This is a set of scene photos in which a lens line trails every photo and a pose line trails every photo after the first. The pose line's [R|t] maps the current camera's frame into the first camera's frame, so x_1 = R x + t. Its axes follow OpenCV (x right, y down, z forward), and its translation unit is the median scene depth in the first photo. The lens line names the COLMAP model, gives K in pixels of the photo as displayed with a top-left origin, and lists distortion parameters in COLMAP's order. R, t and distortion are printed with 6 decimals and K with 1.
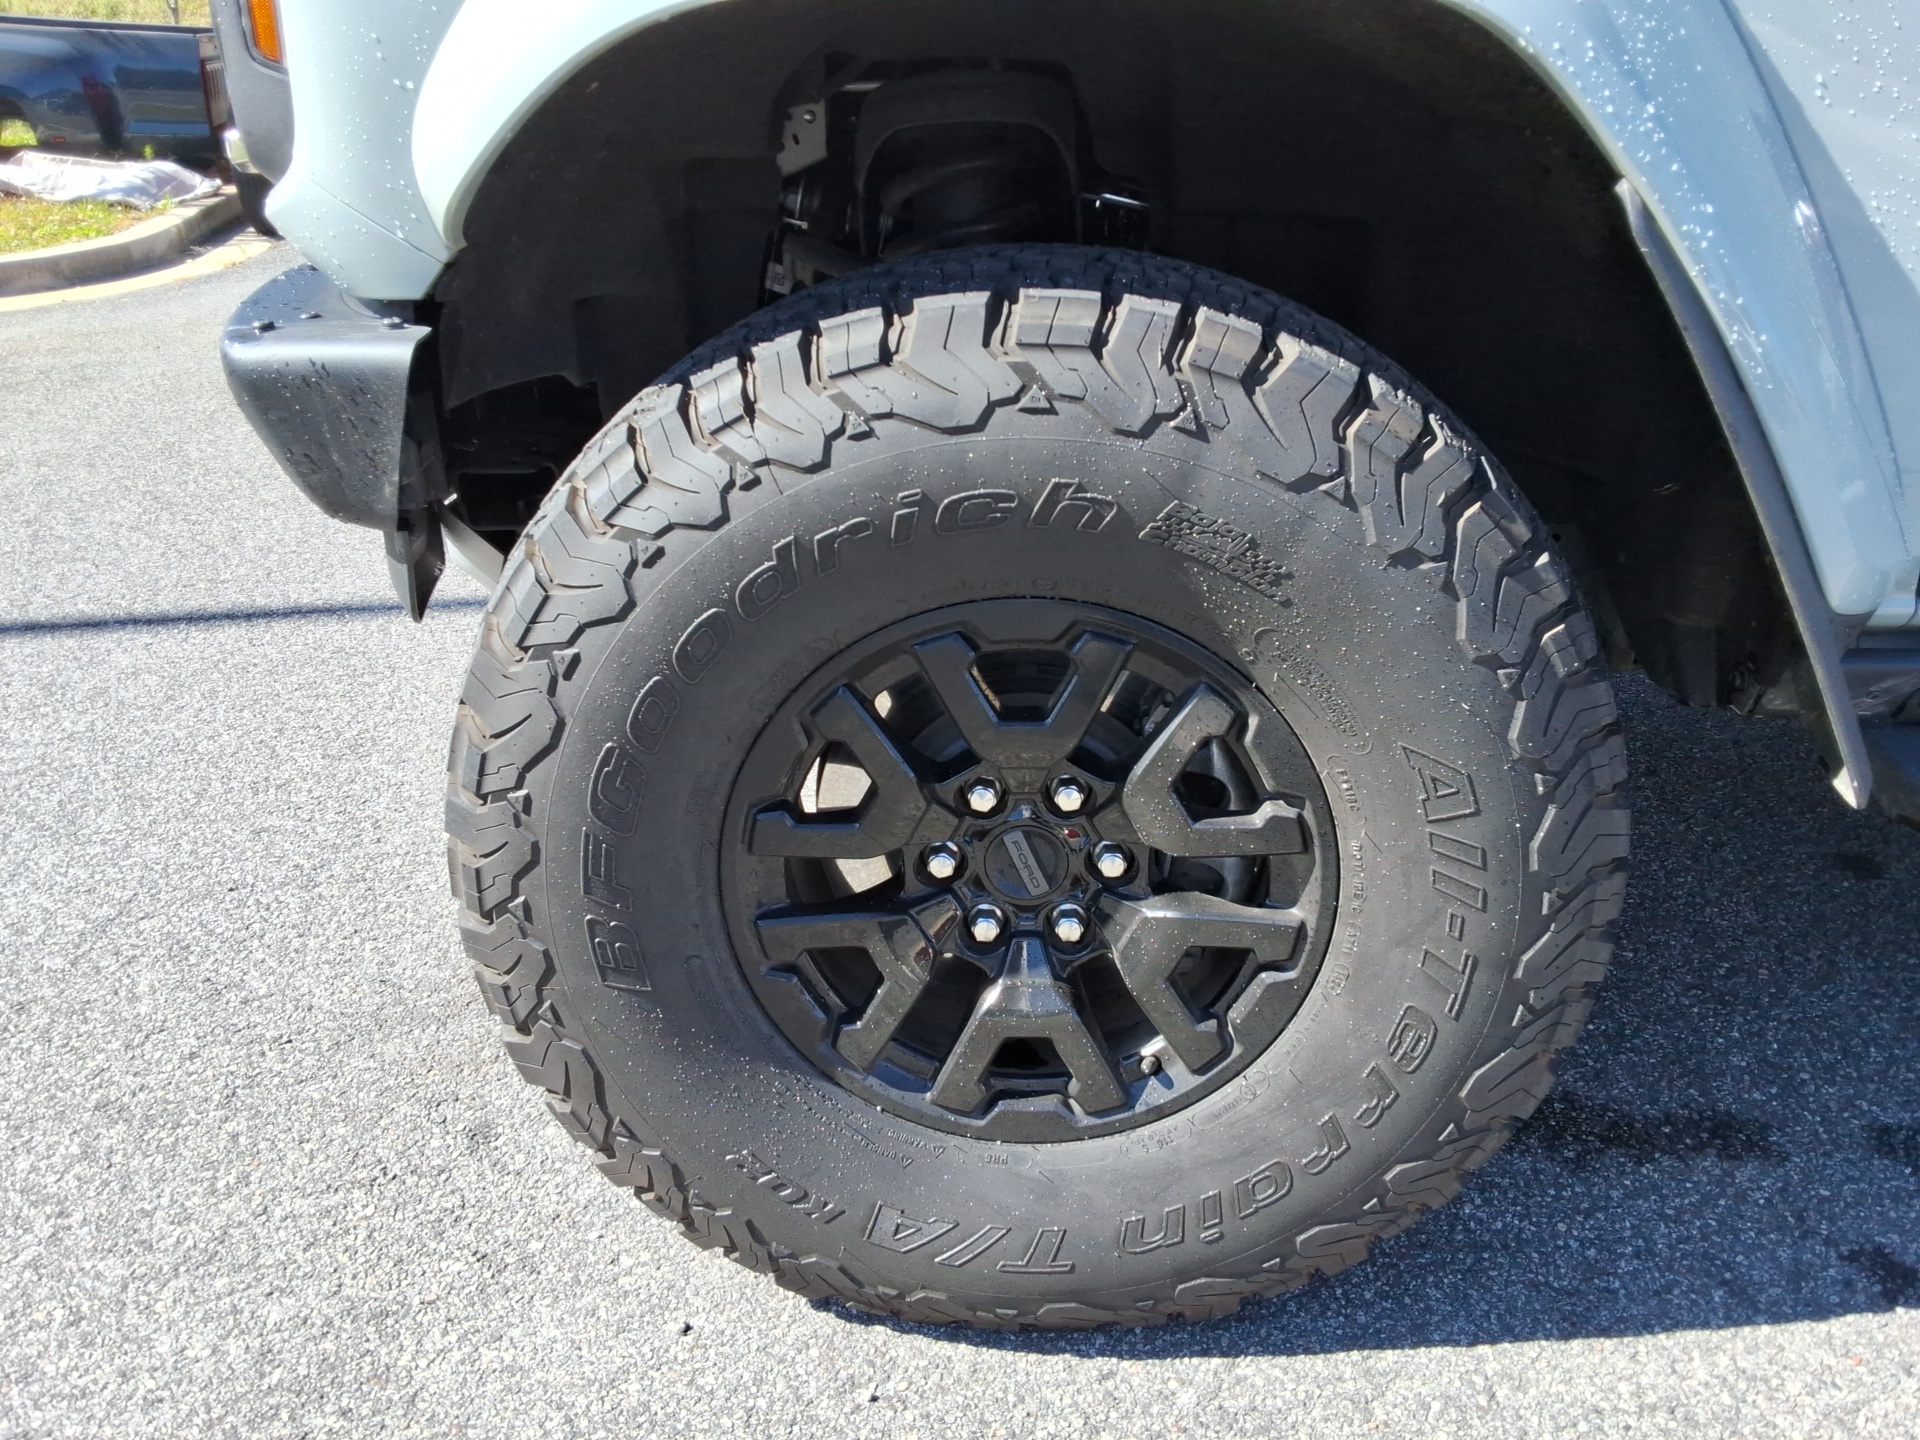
lens RADIAL K [[1552.8, 0, 970.5], [0, 1552.8, 710.0], [0, 0, 1]] dist [0.123816, -0.199941]
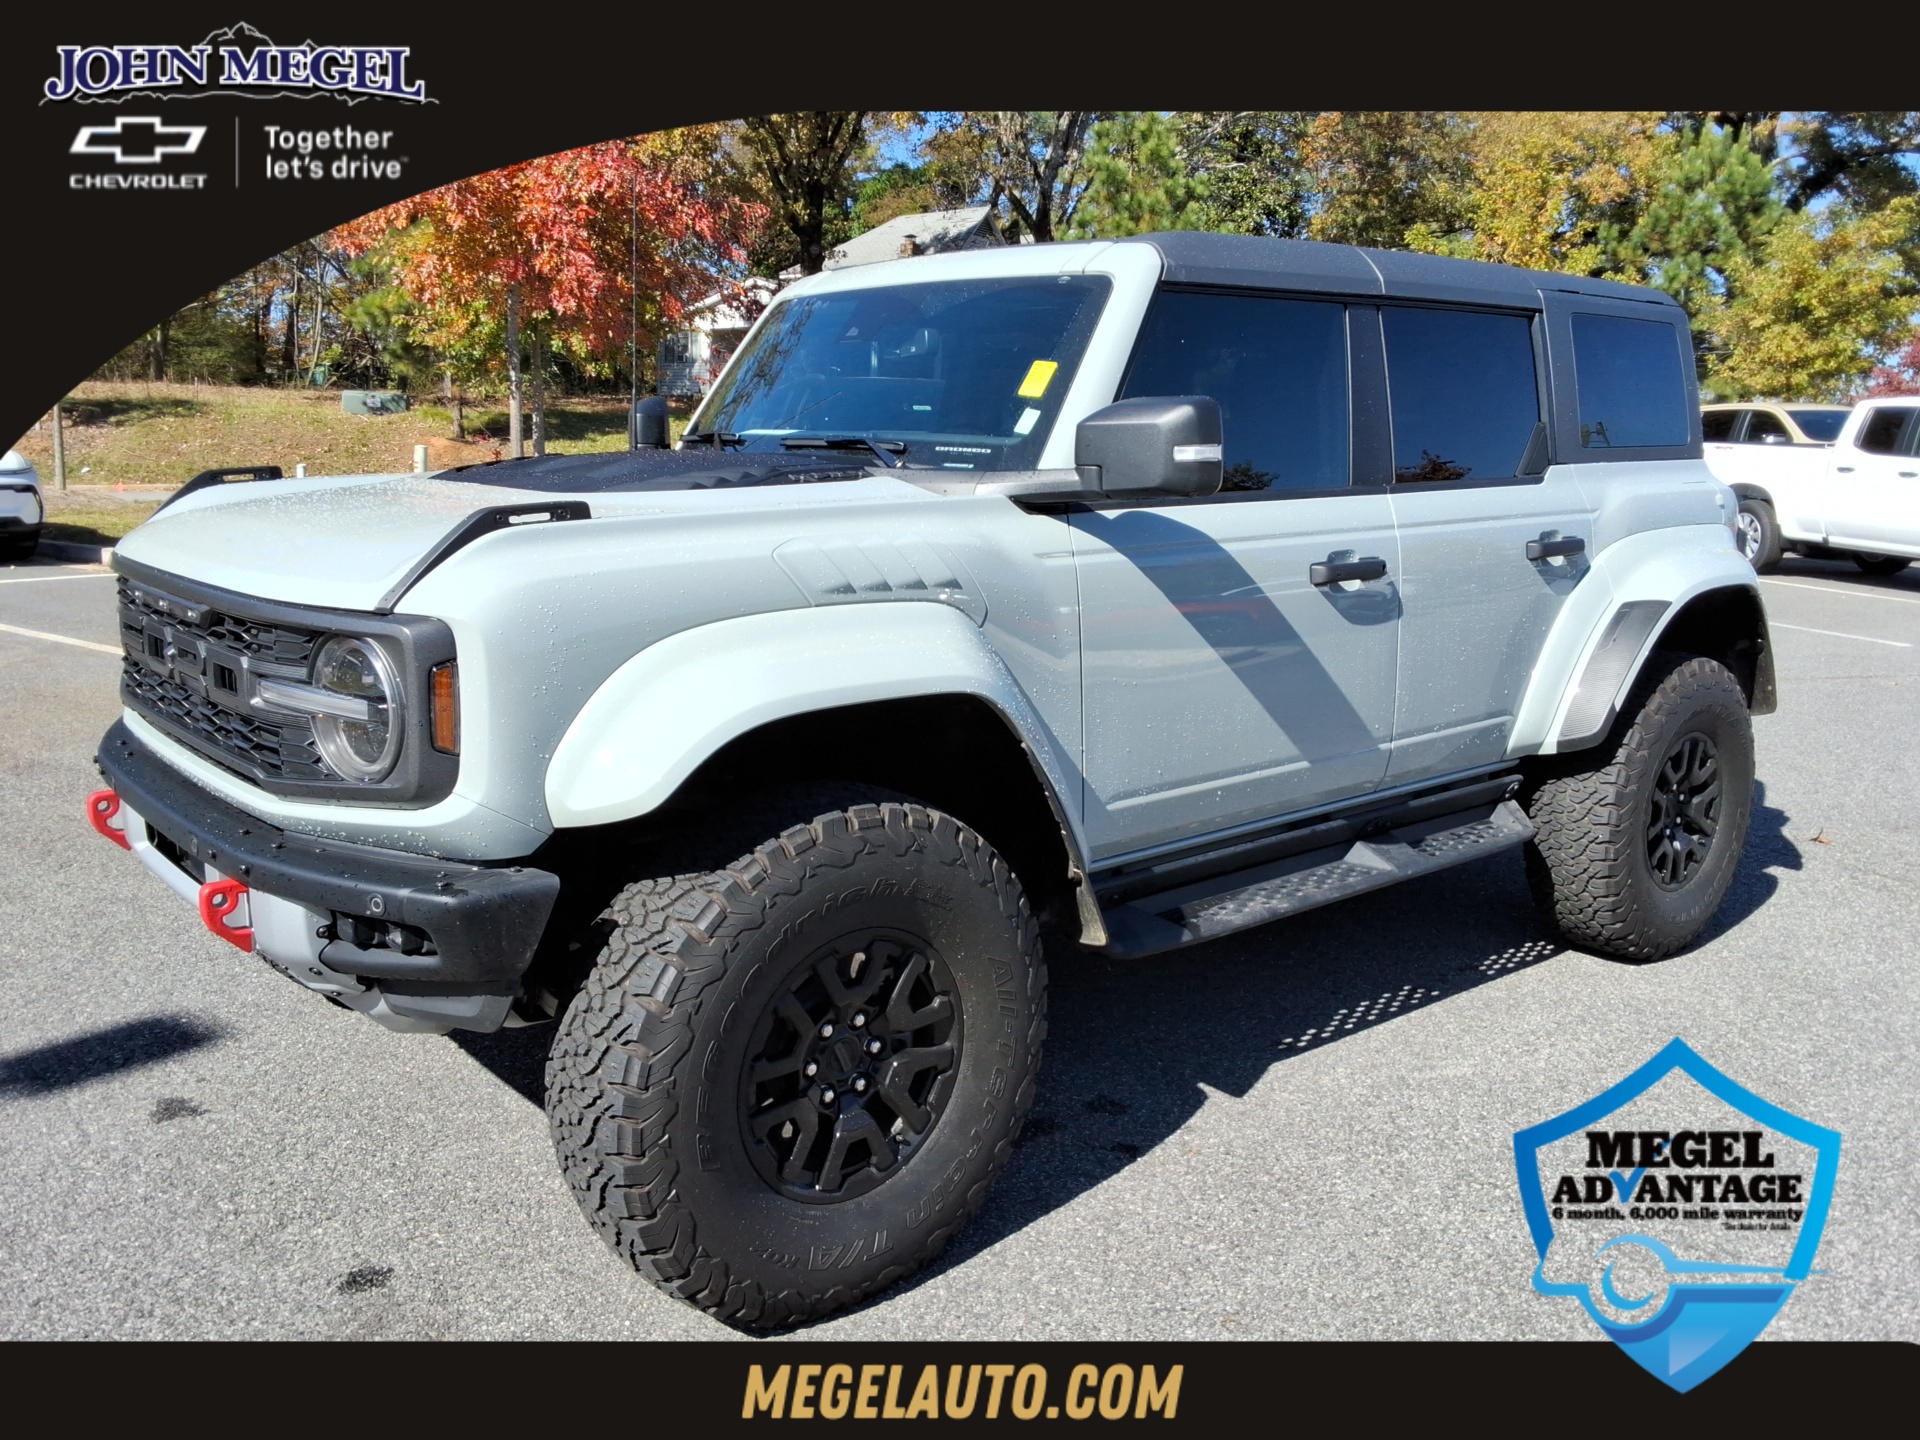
lens RADIAL K [[1545.0, 0, 973.4], [0, 1545.0, 709.8], [0, 0, 1]] dist [0.110811, -0.182143]
pose [[0.725235, -0.109747, 0.679698, -1.220817], [0.251483, 0.961227, -0.113128, -0.073889], [-0.640929, 0.252977, 0.724716, -0.784185]]
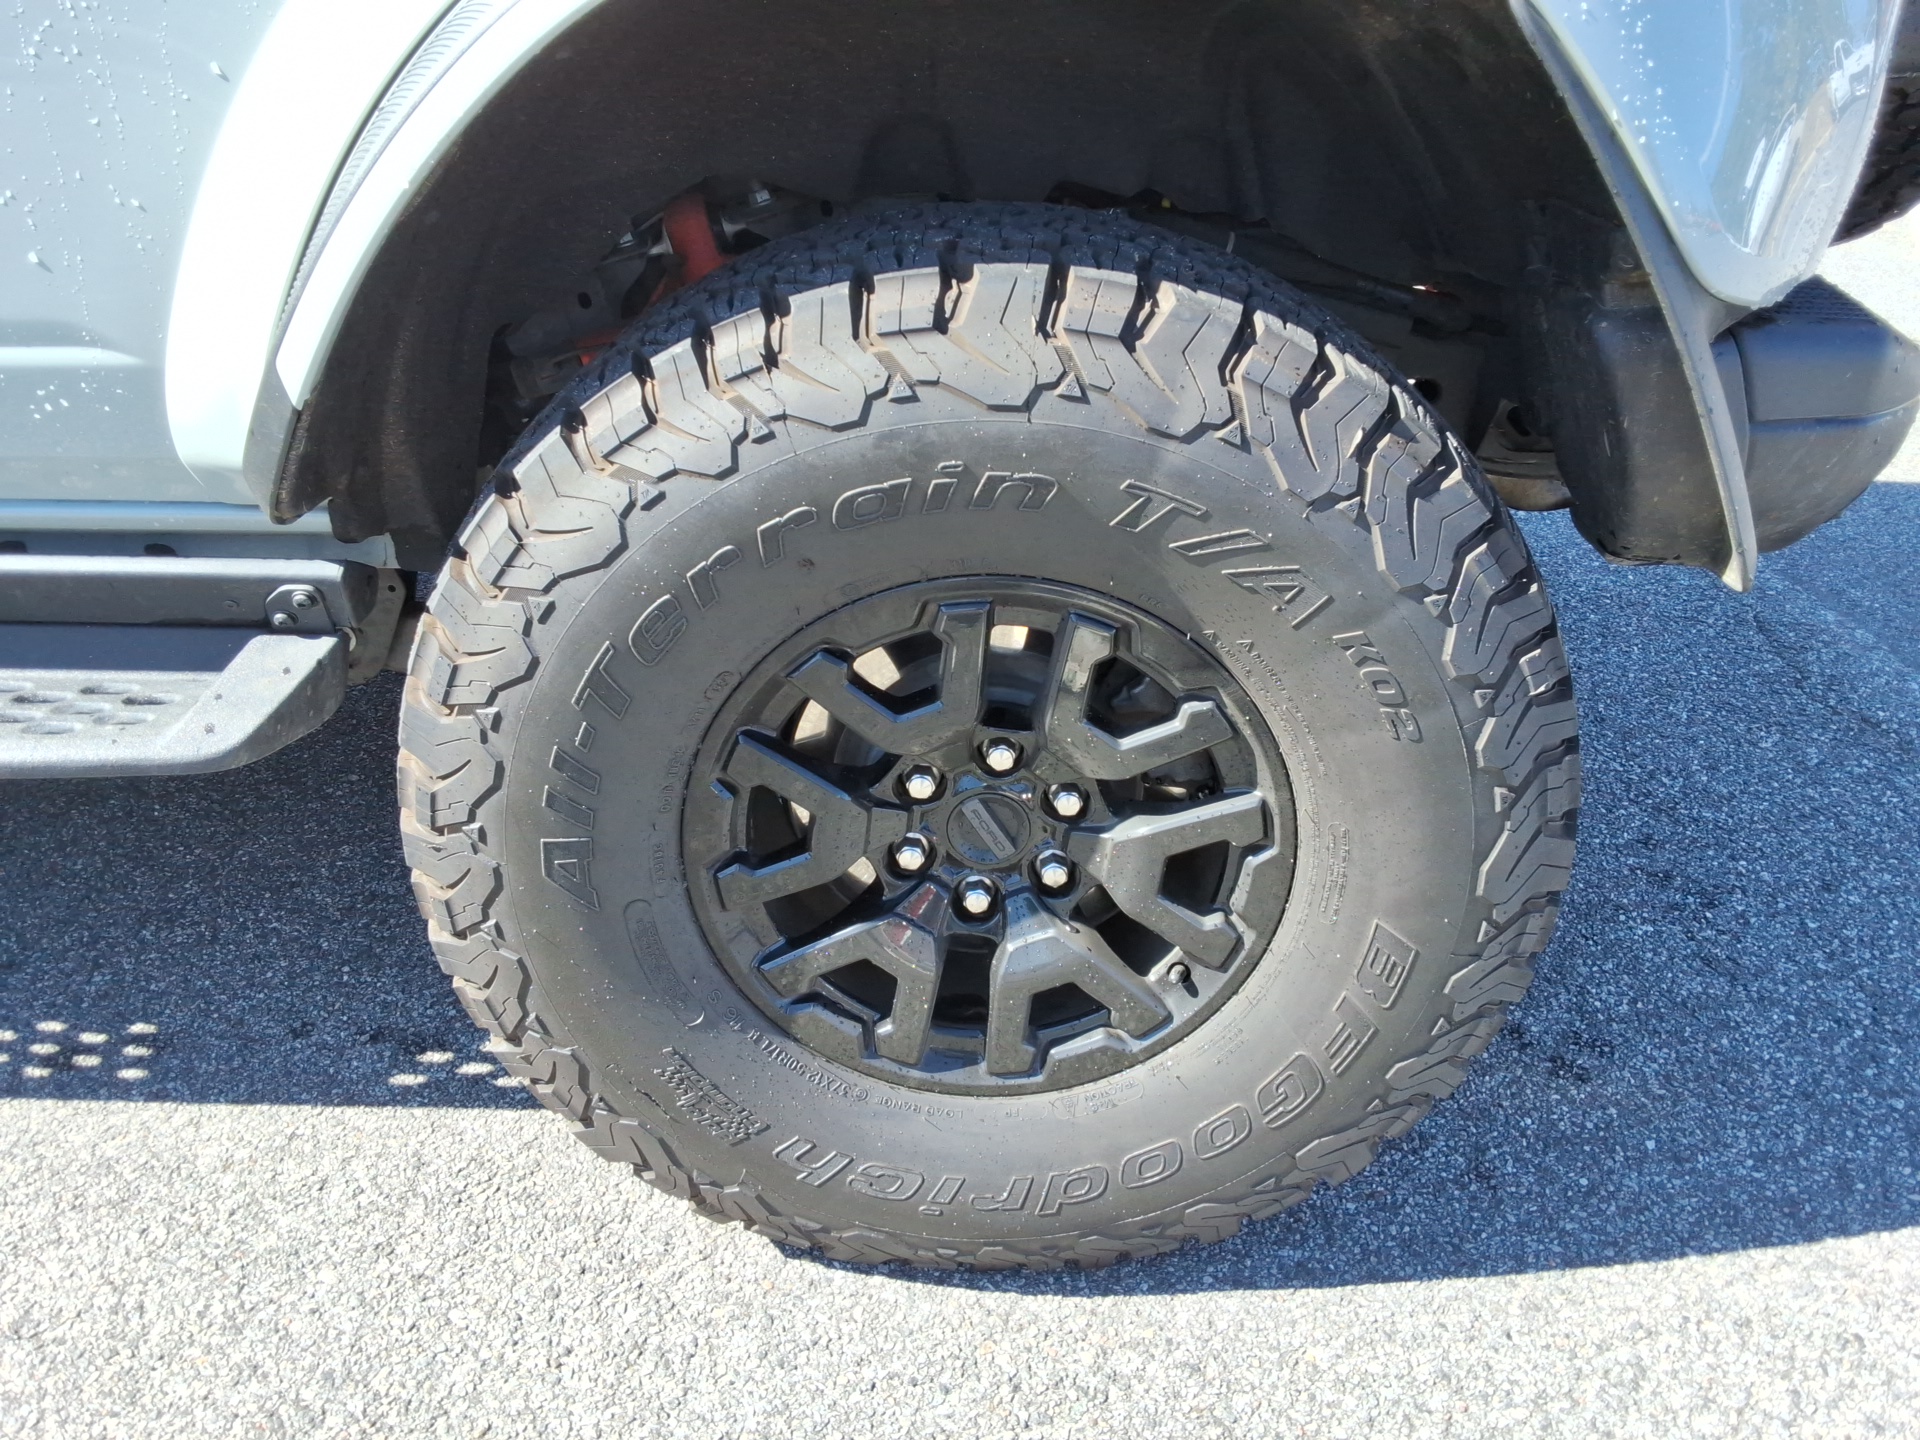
lens RADIAL K [[1552.8, 0, 970.5], [0, 1552.8, 710.0], [0, 0, 1]] dist [0.123816, -0.199941]
pose [[0.998786, -0.001769, 0.049222, 2.337066], [-0.002390, 0.996438, 0.084300, -0.015476], [-0.049195, -0.084315, 0.995224, -0.100211]]
